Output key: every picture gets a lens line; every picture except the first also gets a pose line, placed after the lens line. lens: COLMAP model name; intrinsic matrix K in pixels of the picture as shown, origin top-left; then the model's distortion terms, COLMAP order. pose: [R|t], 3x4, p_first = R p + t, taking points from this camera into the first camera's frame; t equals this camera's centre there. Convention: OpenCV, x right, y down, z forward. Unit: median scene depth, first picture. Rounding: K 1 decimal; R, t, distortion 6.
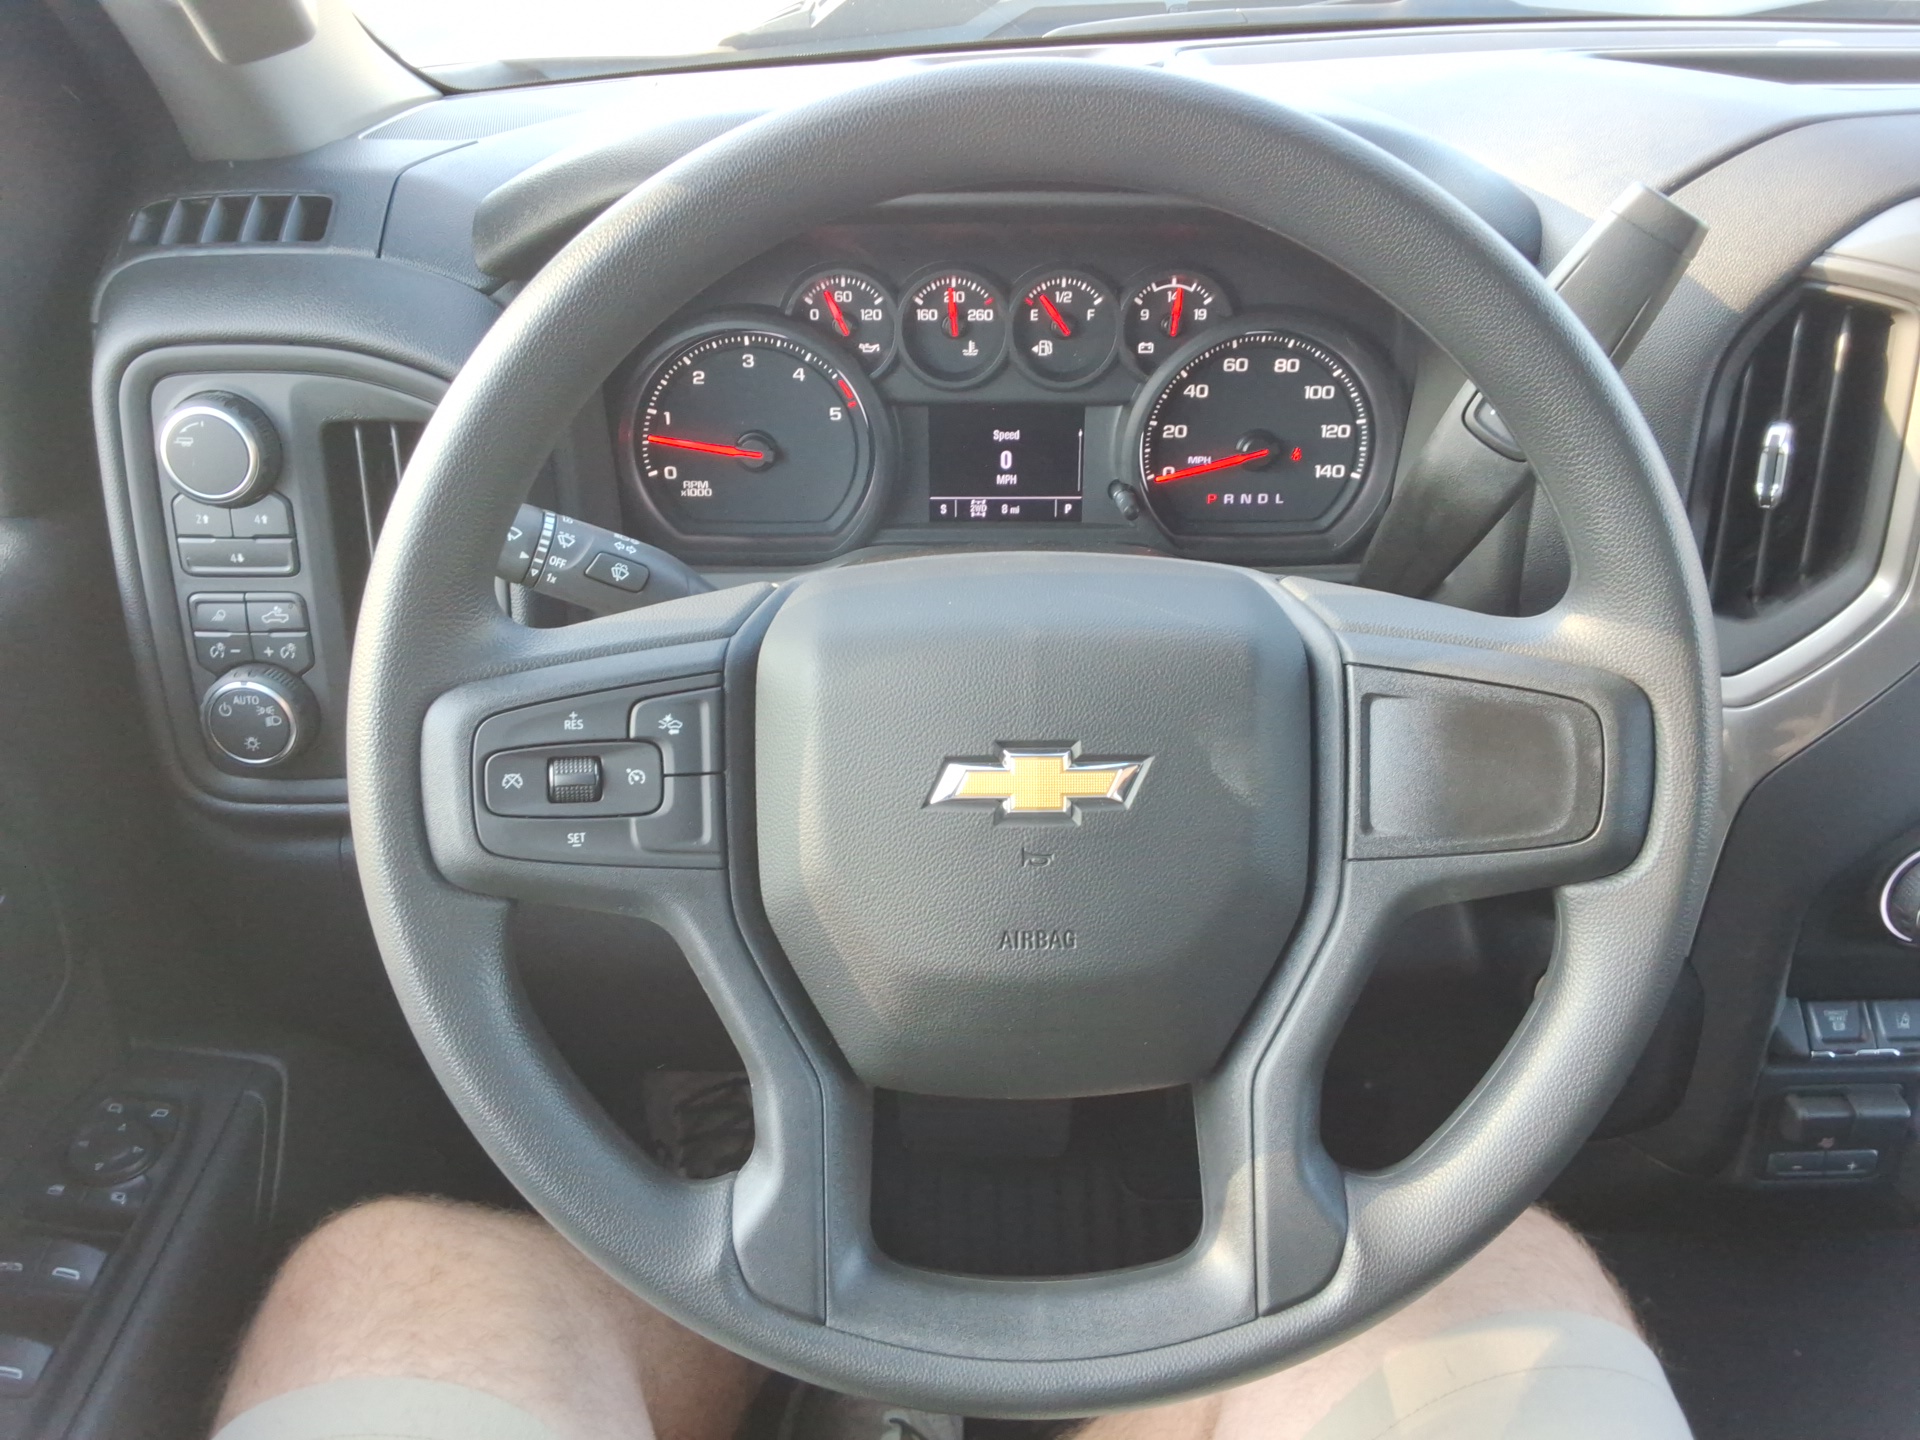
lens RADIAL K [[1529.8, 0, 974.2], [0, 1529.8, 708.5], [0, 0, 1]] dist [0.117360, -0.172644]
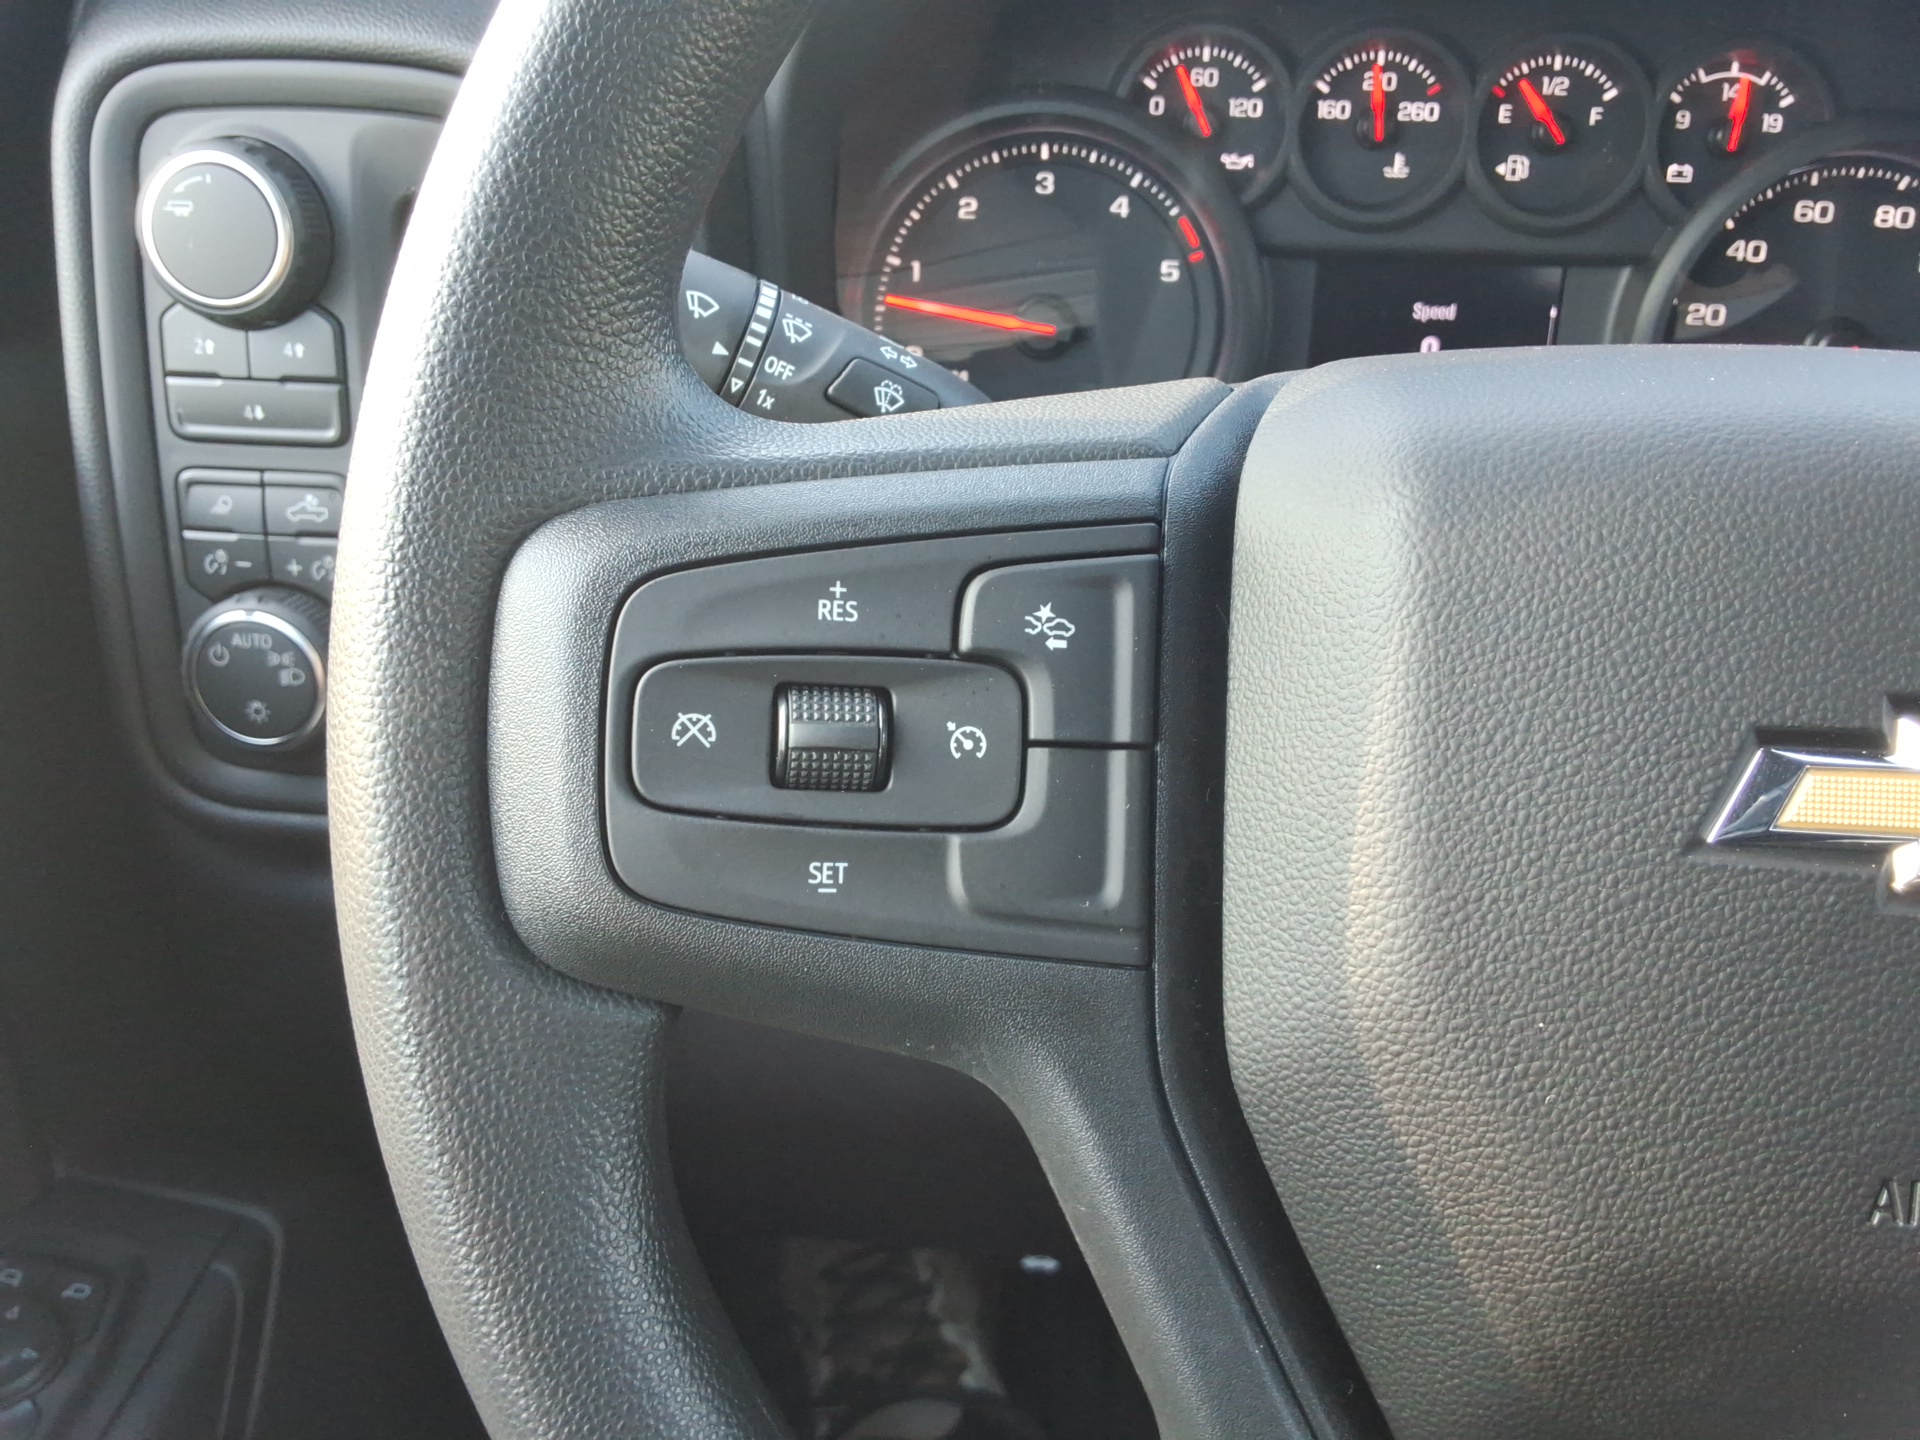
lens RADIAL K [[1543.2, 0, 964.8], [0, 1543.2, 712.4], [0, 0, 1]] dist [0.142994, -0.233961]
pose [[0.995348, 0.052448, -0.080815, -0.116872], [-0.057067, 0.996802, -0.055947, 0.038284], [0.077622, 0.060299, 0.995158, 0.355622]]
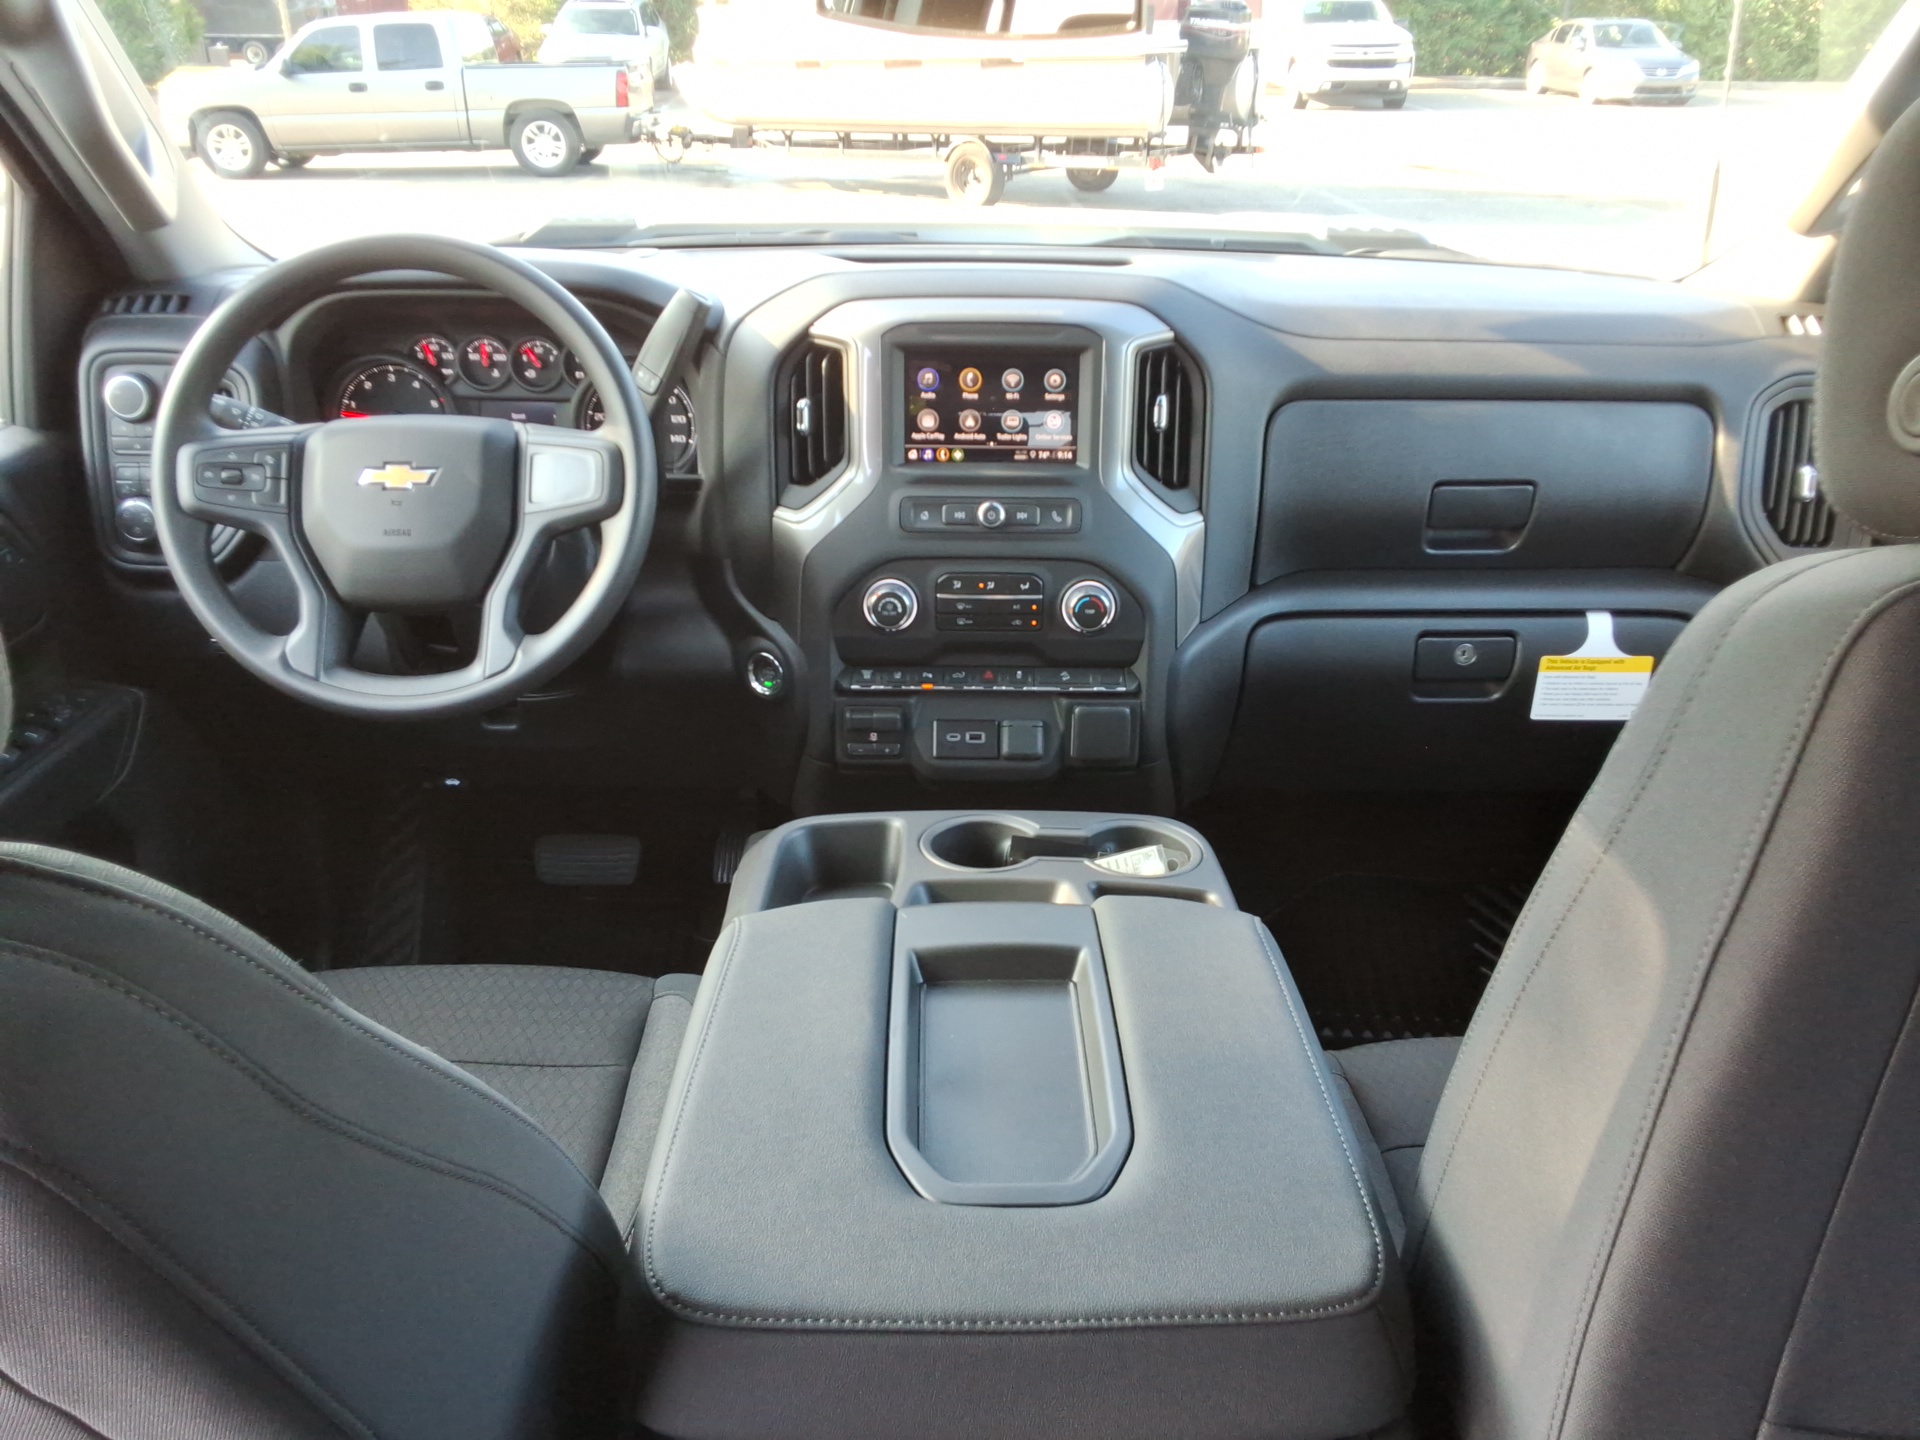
lens RADIAL K [[1428.6, 0, 935.6], [0, 1428.6, 725.7], [0, 0, 1]] dist [0.006206, 0.001863]
pose [[0.999845, 0.017419, 0.002582, 0.610917], [-0.016996, 0.992952, -0.117291, 0.471770], [-0.004607, 0.117228, 0.993094, -0.905507]]
